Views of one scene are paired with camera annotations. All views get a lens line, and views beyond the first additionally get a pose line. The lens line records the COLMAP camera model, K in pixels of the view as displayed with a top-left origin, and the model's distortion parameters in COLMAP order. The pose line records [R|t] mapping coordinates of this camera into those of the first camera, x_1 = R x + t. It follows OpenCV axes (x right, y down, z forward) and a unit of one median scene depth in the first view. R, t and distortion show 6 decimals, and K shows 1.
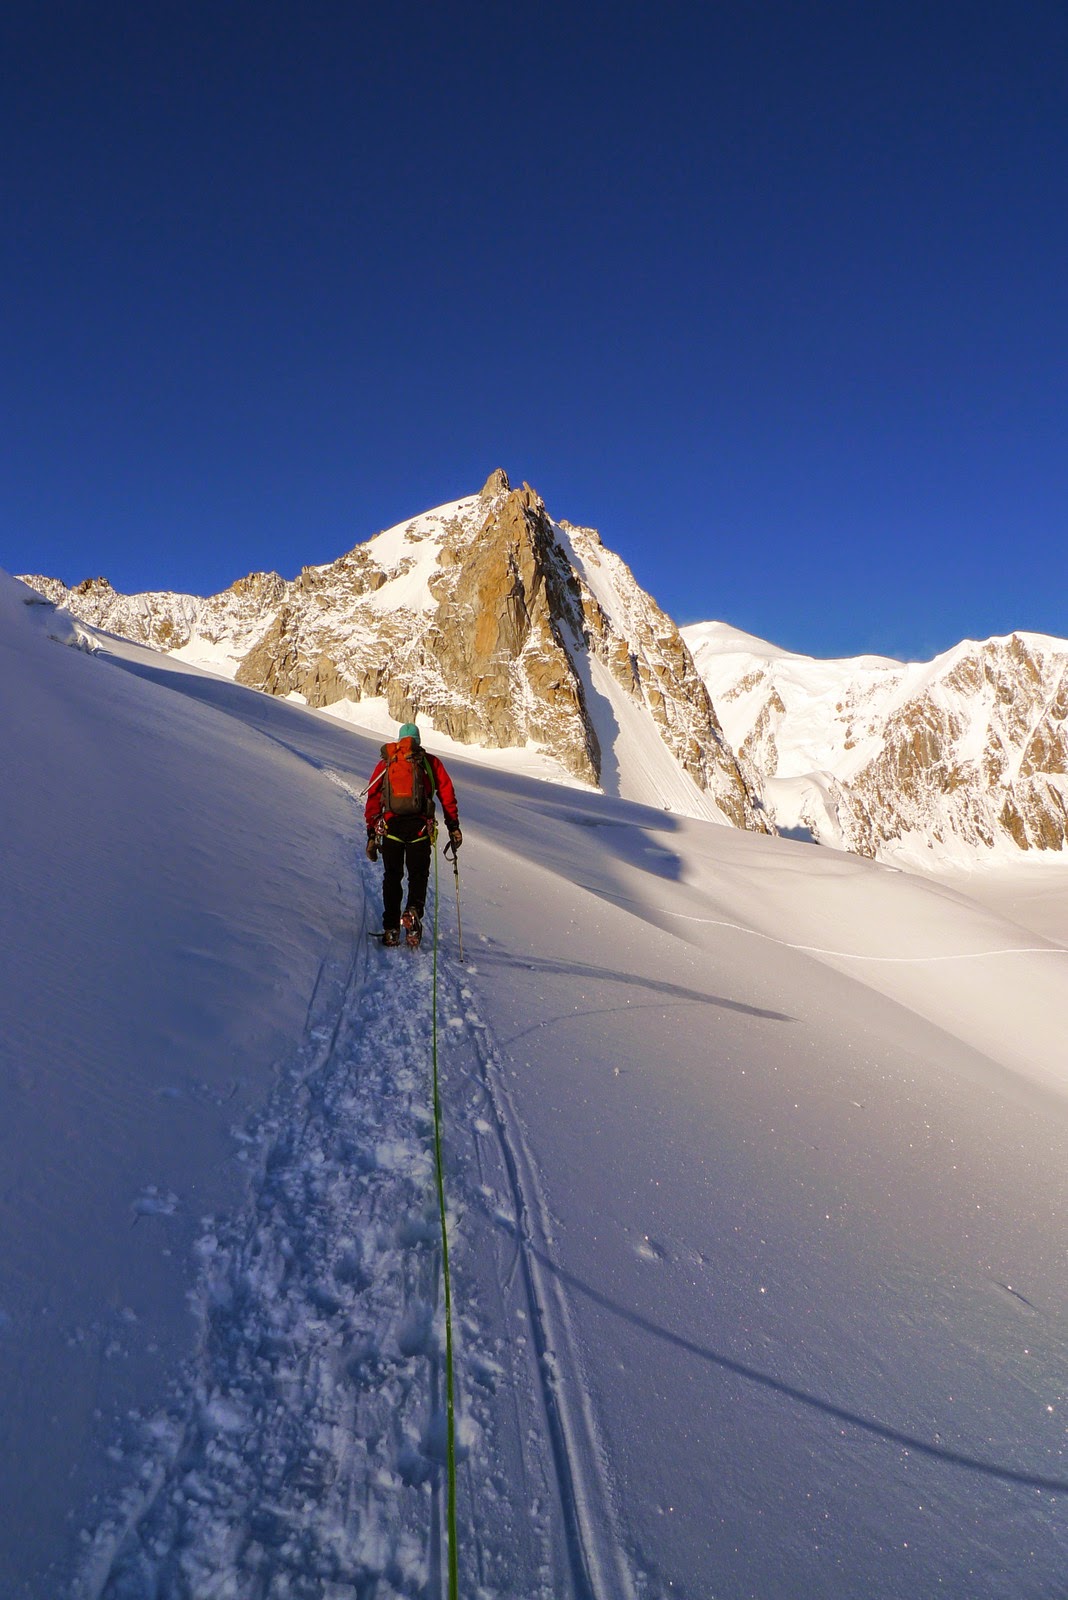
lens RADIAL K [[1355.5, 0, 534.0], [0, 1355.5, 800.0], [0, 0, 1]] dist [-0.015112, -0.001003]
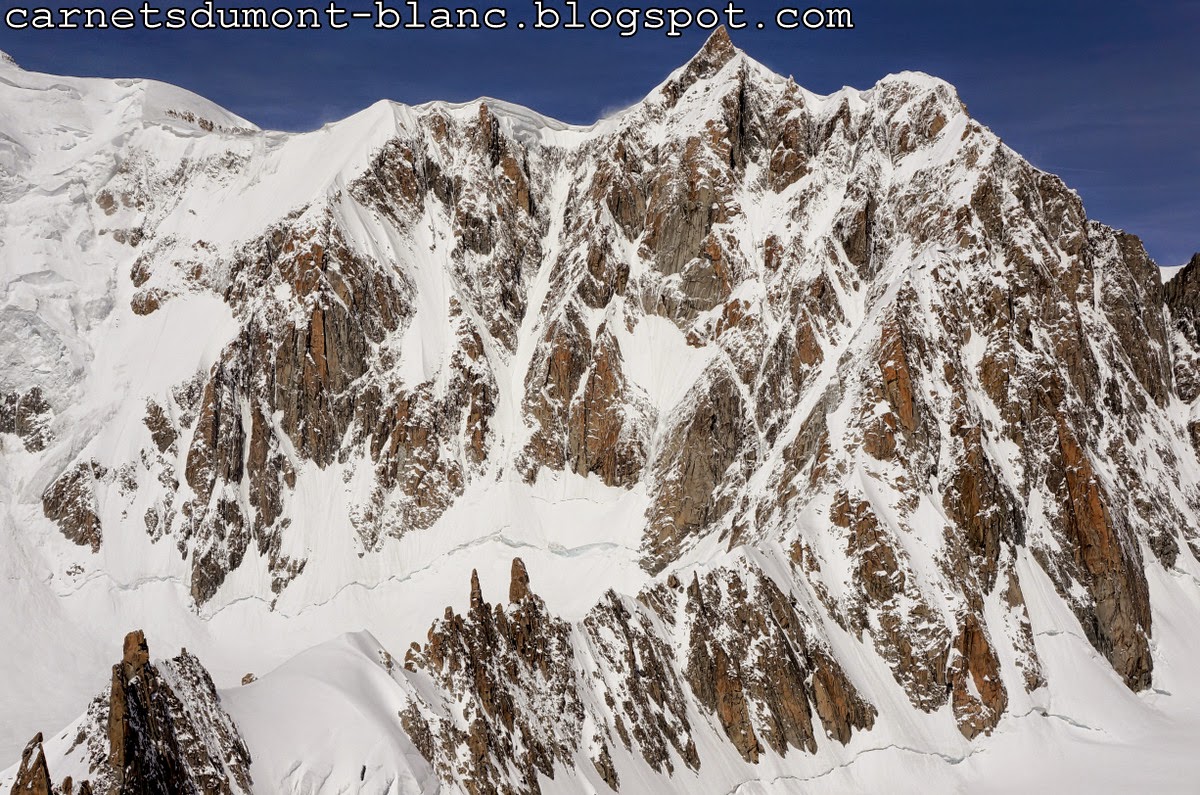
lens RADIAL K [[1768.1, 0, 600.0], [0, 1768.1, 397.5], [0, 0, 1]] dist [-0.040039, -0.053015]
pose [[0.789671, -0.011164, 0.613429, -0.030055], [-0.093581, 0.985944, 0.138412, -0.255454], [-0.606351, -0.166705, 0.777527, 1.045526]]
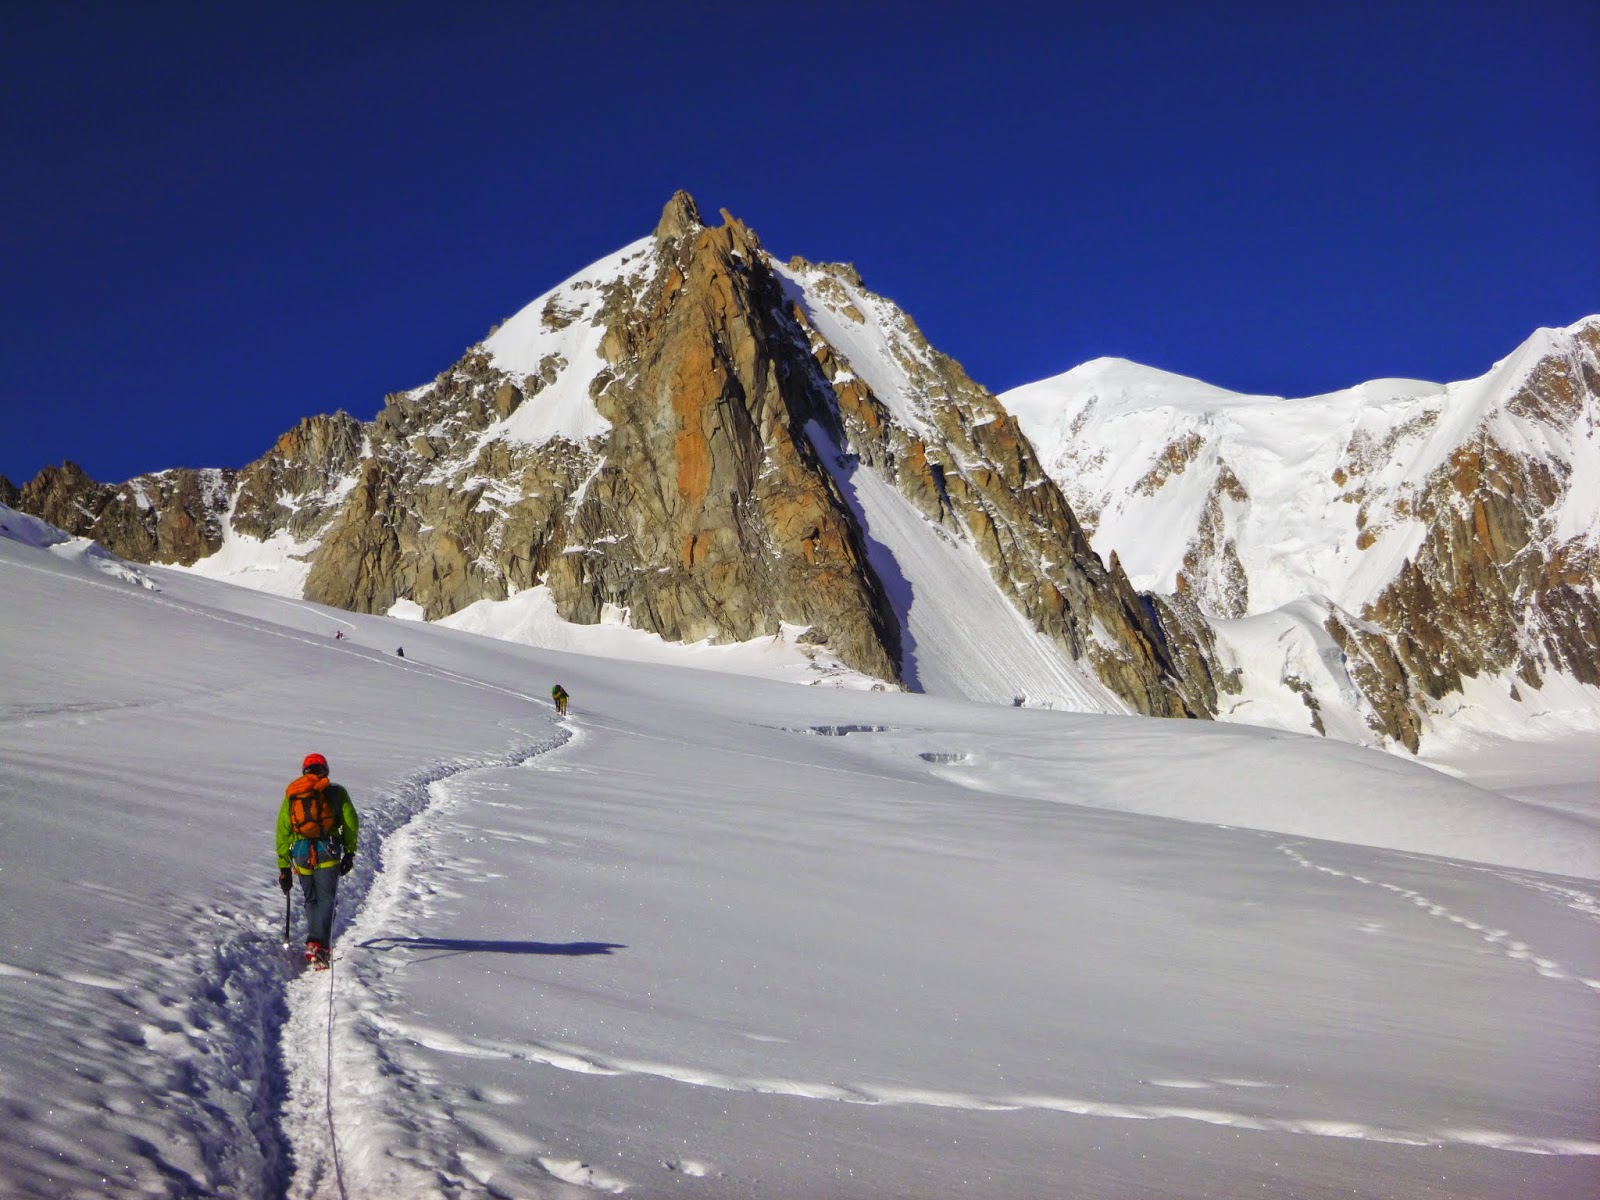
lens RADIAL K [[2515.7, 0, 800.0], [0, 2515.7, 600.0], [0, 0, 1]] dist [-0.470761, 3.313149]
pose [[0.989106, -0.146954, -0.008571, 0.008689], [0.146354, 0.987975, -0.049854, 0.002378], [0.015795, 0.048057, 0.998720, -0.092723]]
